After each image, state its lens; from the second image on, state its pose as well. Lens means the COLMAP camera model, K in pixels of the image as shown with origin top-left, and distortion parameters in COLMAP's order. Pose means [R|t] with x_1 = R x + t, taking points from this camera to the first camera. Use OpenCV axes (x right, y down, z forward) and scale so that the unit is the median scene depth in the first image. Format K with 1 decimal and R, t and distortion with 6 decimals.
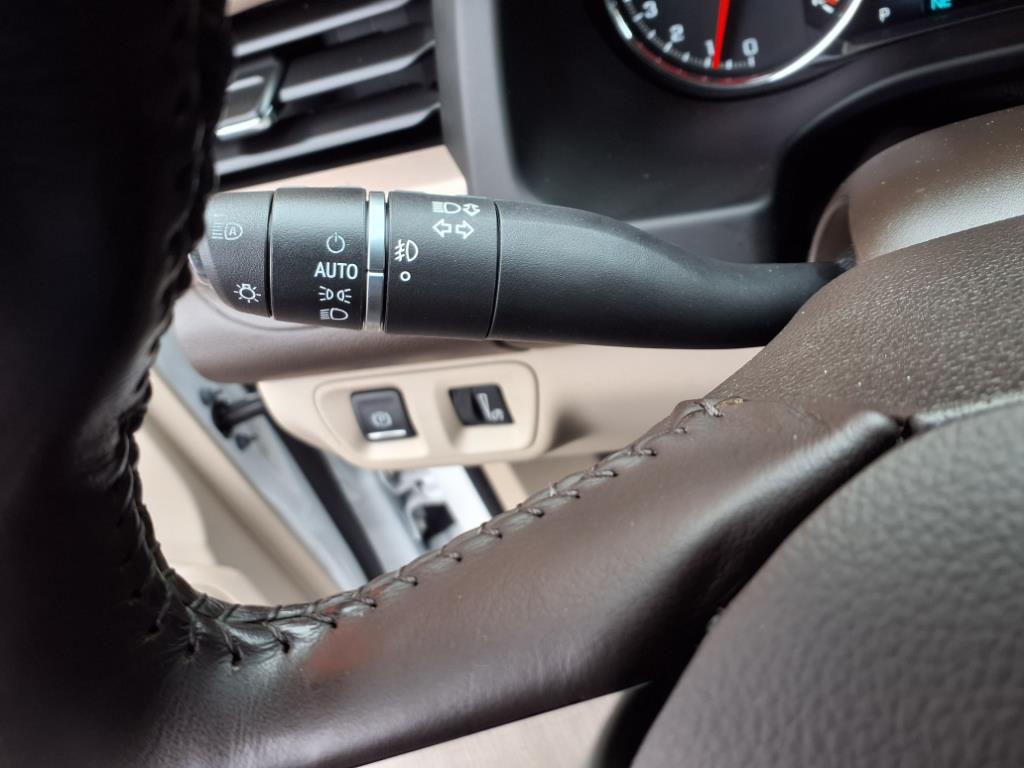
lens RADIAL K [[834.0, 0, 514.5], [0, 834.0, 385.6], [0, 0, 1]] dist [0.057481, -0.103664]
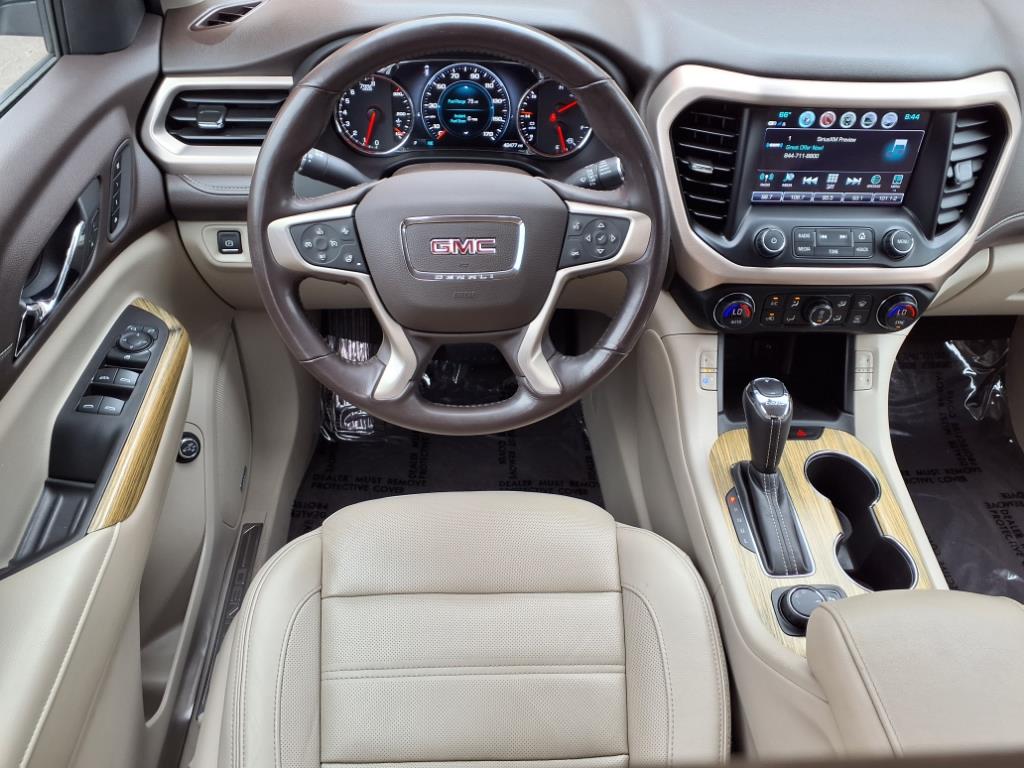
lens RADIAL K [[834.0, 0, 514.5], [0, 834.0, 385.6], [0, 0, 1]] dist [0.057481, -0.103664]
pose [[0.891717, 0.120418, 0.436281, -0.541457], [-0.064164, 0.987855, -0.141513, 0.942189], [-0.448023, 0.098196, 0.888613, -2.012328]]
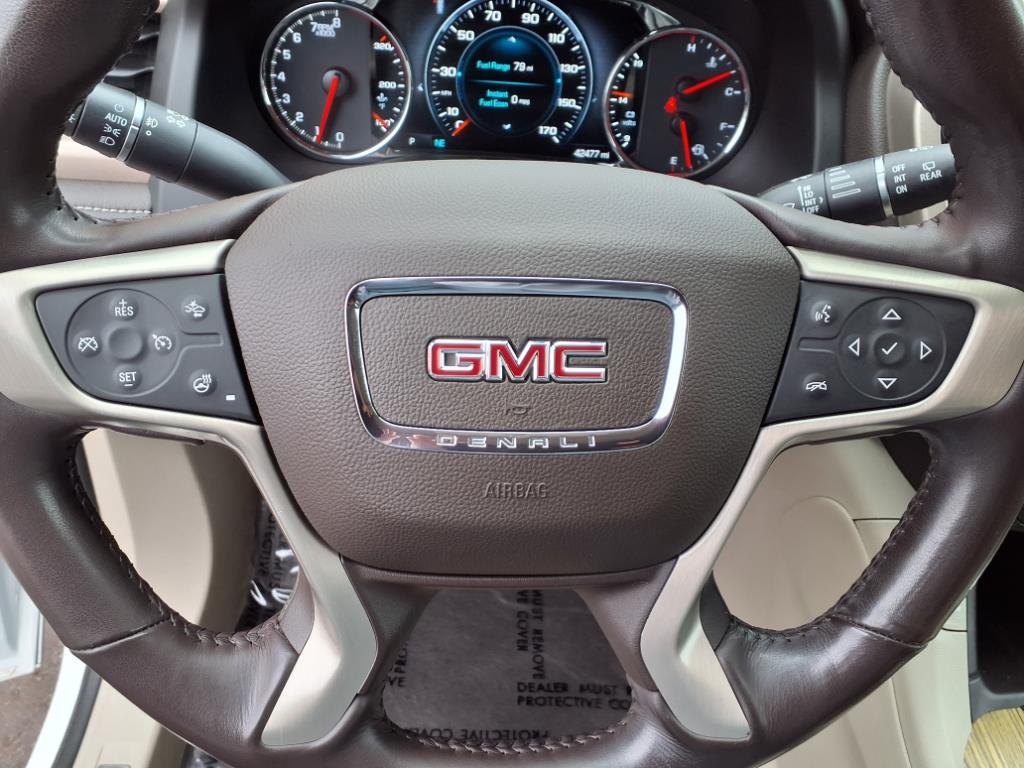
lens RADIAL K [[838.9, 0, 512.0], [0, 838.9, 384.0], [0, 0, 1]] dist [0.004341, -0.010487]
pose [[0.883585, 0.190272, 0.427871, -0.051721], [-0.105227, 0.971036, -0.214513, 0.427680], [-0.456294, 0.144517, 0.878015, -0.615633]]
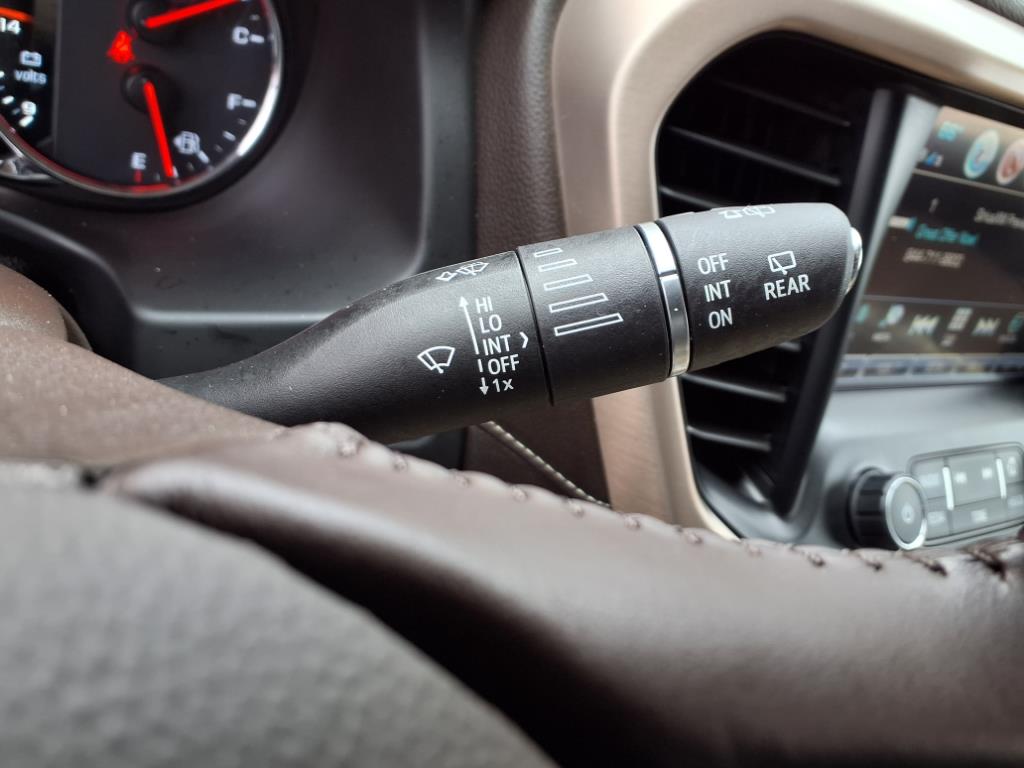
lens RADIAL K [[865.8, 0, 521.5], [0, 865.8, 400.0], [0, 0, 1]] dist [-0.036193, -0.000359]
pose [[0.544325, 0.114354, 0.831044, 0.411593], [0.079041, 0.979266, -0.186521, 0.004493], [-0.835142, 0.167215, 0.524000, -0.058521]]
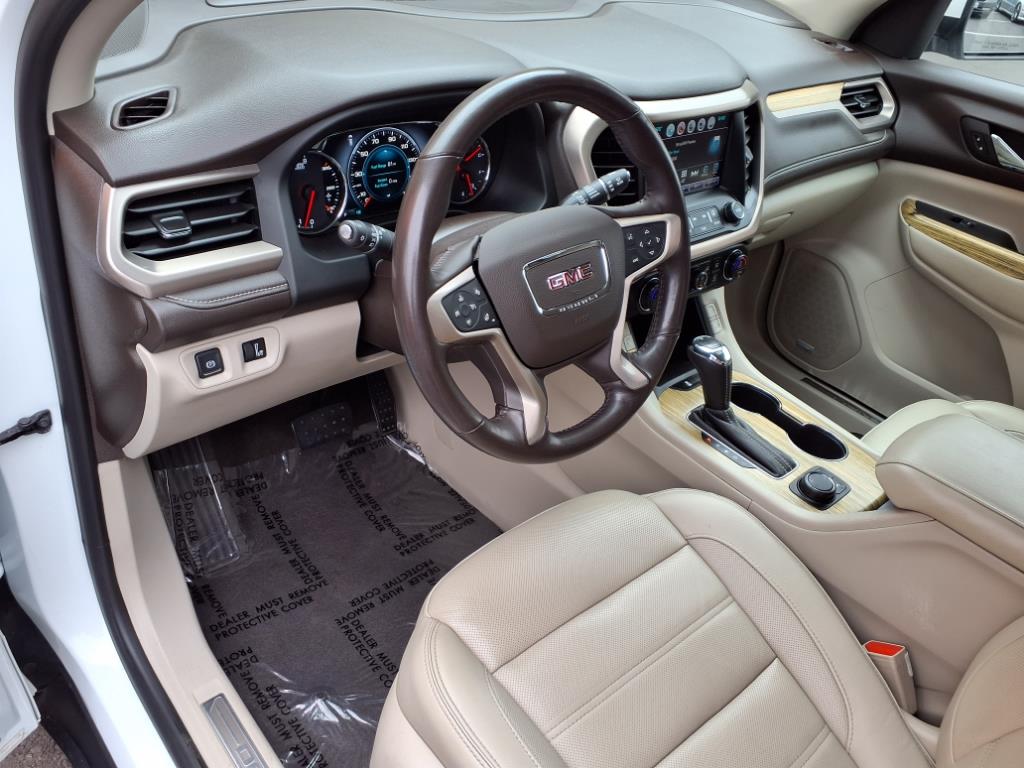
lens RADIAL K [[810.1, 0, 512.0], [0, 810.1, 384.0], [0, 0, 1]] dist [0.081829, -0.099656]
pose [[0.513213, -0.089988, 0.853531, -1.930693], [0.356943, 0.926781, -0.116912, 0.754614], [-0.780515, 0.364662, 0.507757, -0.873445]]
